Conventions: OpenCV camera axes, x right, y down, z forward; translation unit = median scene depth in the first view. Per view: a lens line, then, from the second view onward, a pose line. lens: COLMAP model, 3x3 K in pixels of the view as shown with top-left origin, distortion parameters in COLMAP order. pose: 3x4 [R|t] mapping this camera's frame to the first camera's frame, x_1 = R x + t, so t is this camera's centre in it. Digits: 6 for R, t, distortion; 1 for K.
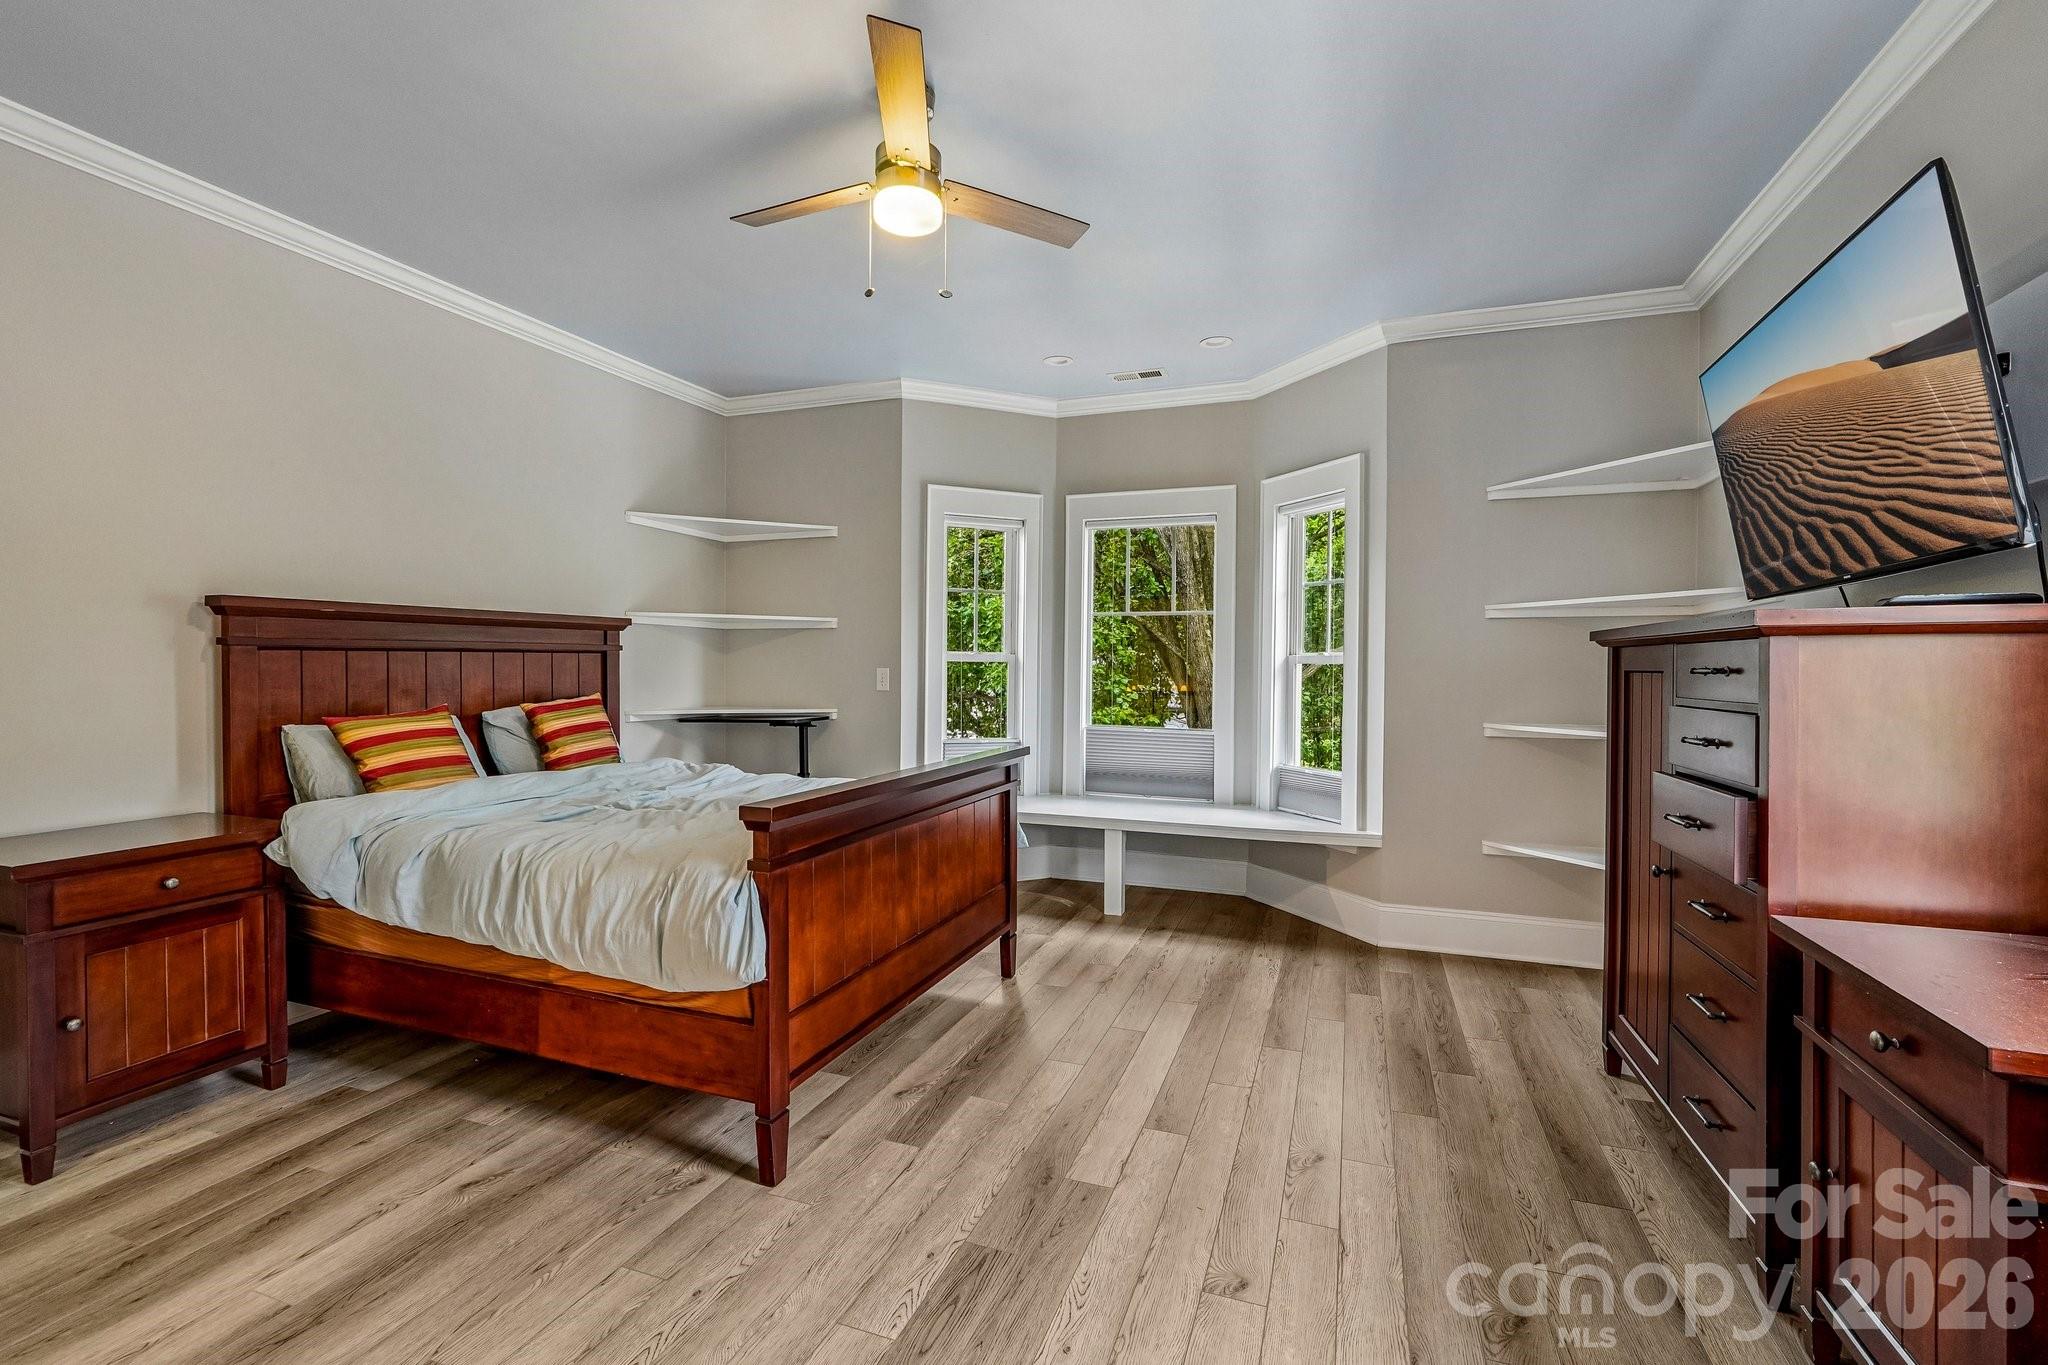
lens RADIAL K [[881.4, 0, 1027.0], [0, 881.4, 673.0], [0, 0, 1]] dist [-0.009458, 0.000140]
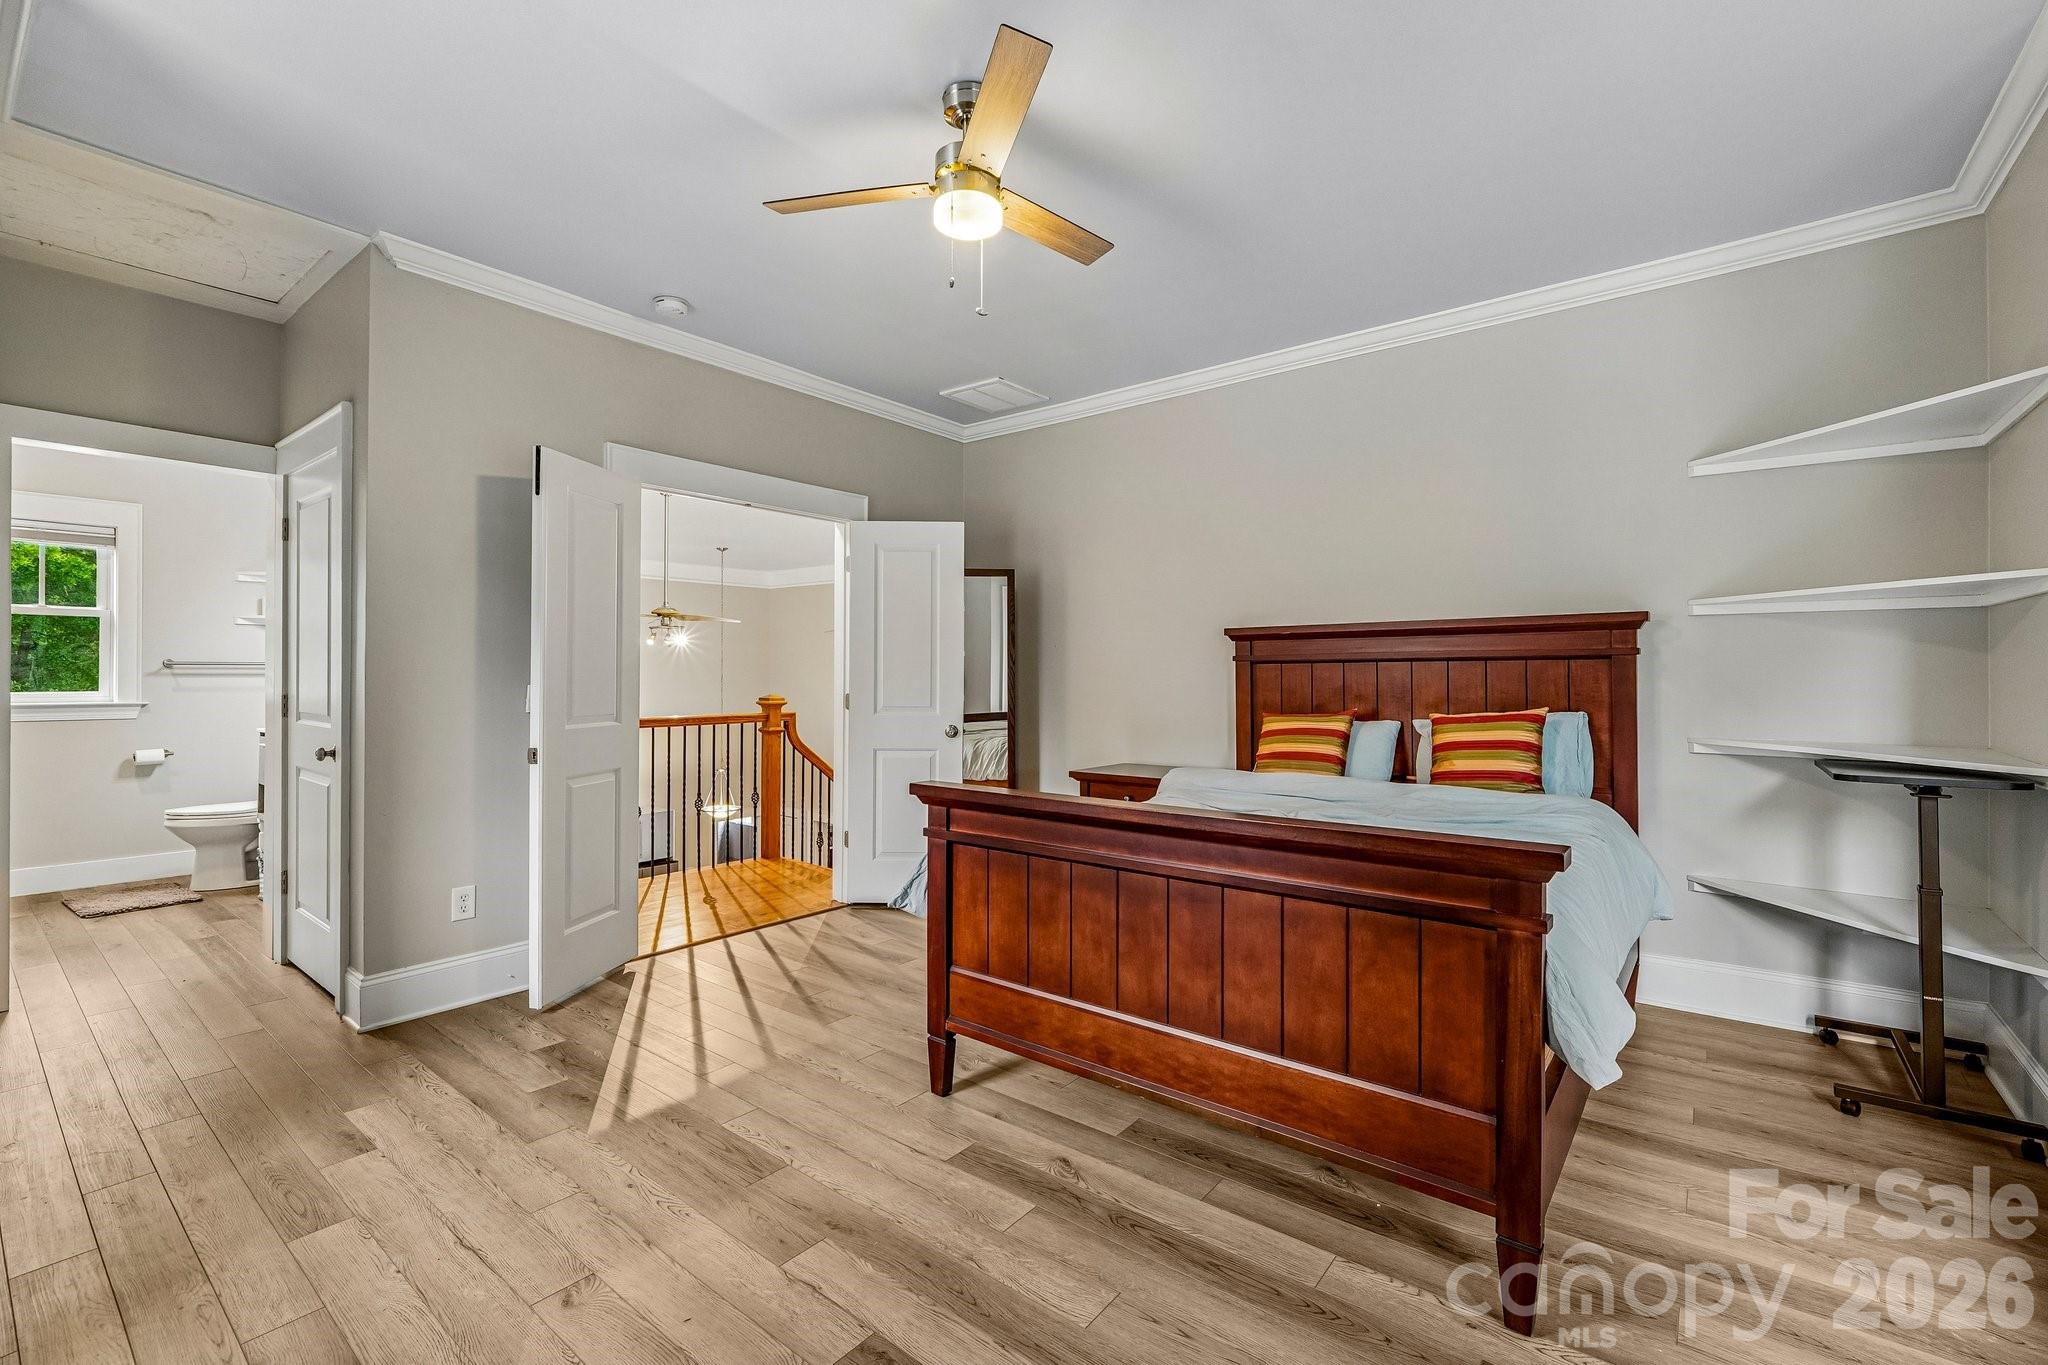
lens RADIAL K [[890.0, 0, 1026.5], [0, 890.0, 670.4], [0, 0, 1]] dist [-0.014959, 0.007106]
pose [[-0.306198, -0.005092, -0.951954, 0.630283], [-0.007643, 0.999967, -0.002891, -0.008621], [0.951937, 0.006390, -0.306227, 1.088098]]
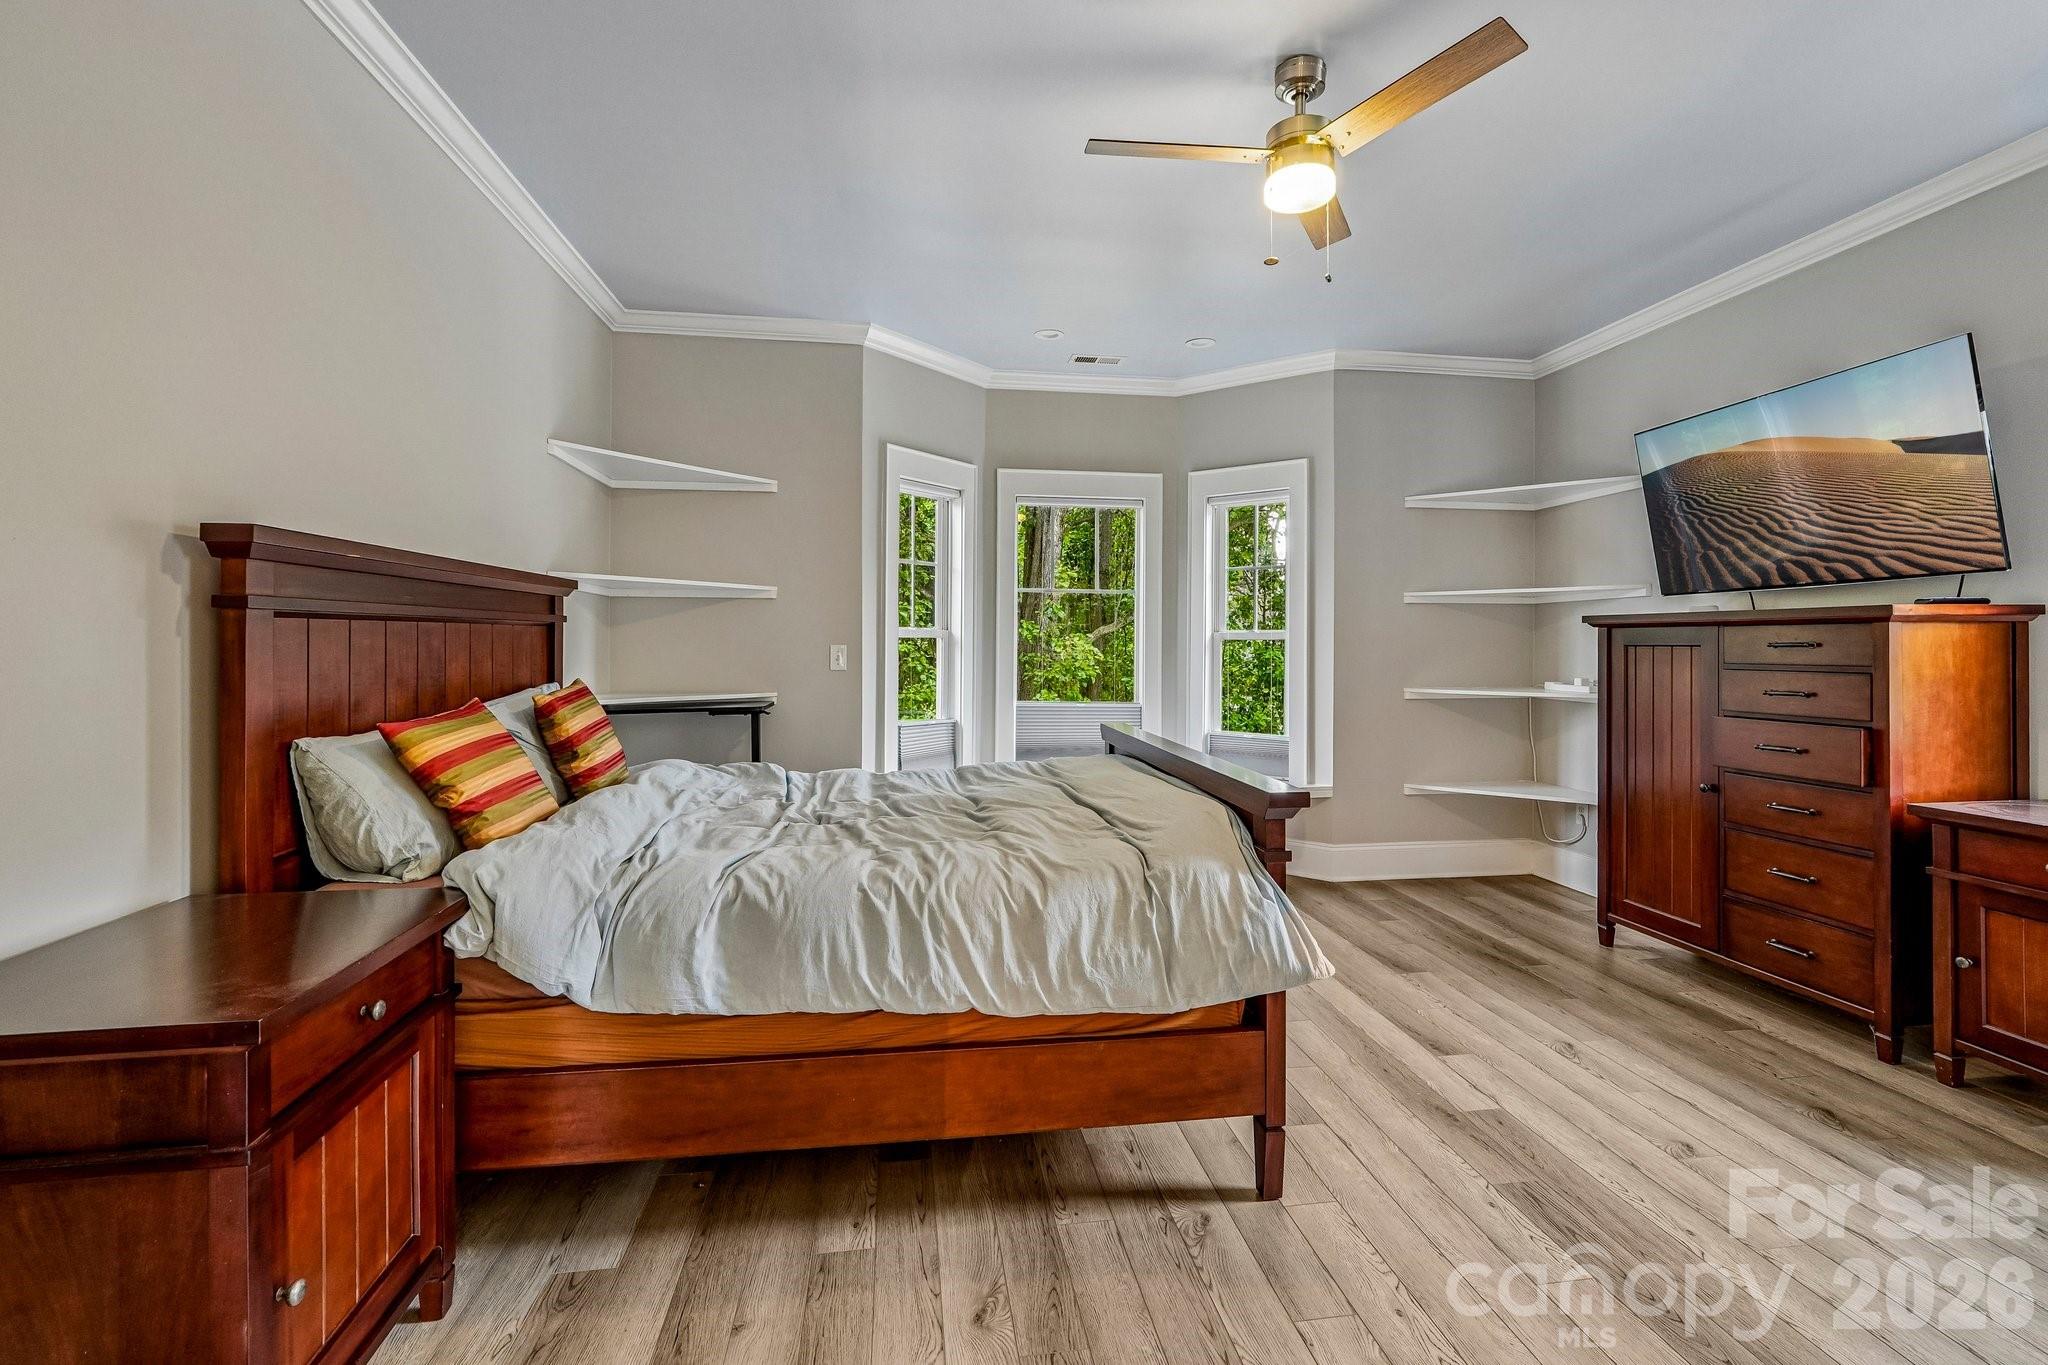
lens RADIAL K [[885.9, 0, 1020.6], [0, 885.9, 640.2], [0, 0, 1]] dist [-0.007605, 0.000067]
pose [[0.880739, 0.000081, 0.473603, -0.705672], [0.004605, 0.999951, -0.008735, -0.002655], [-0.473580, 0.009874, 0.880695, 0.212680]]
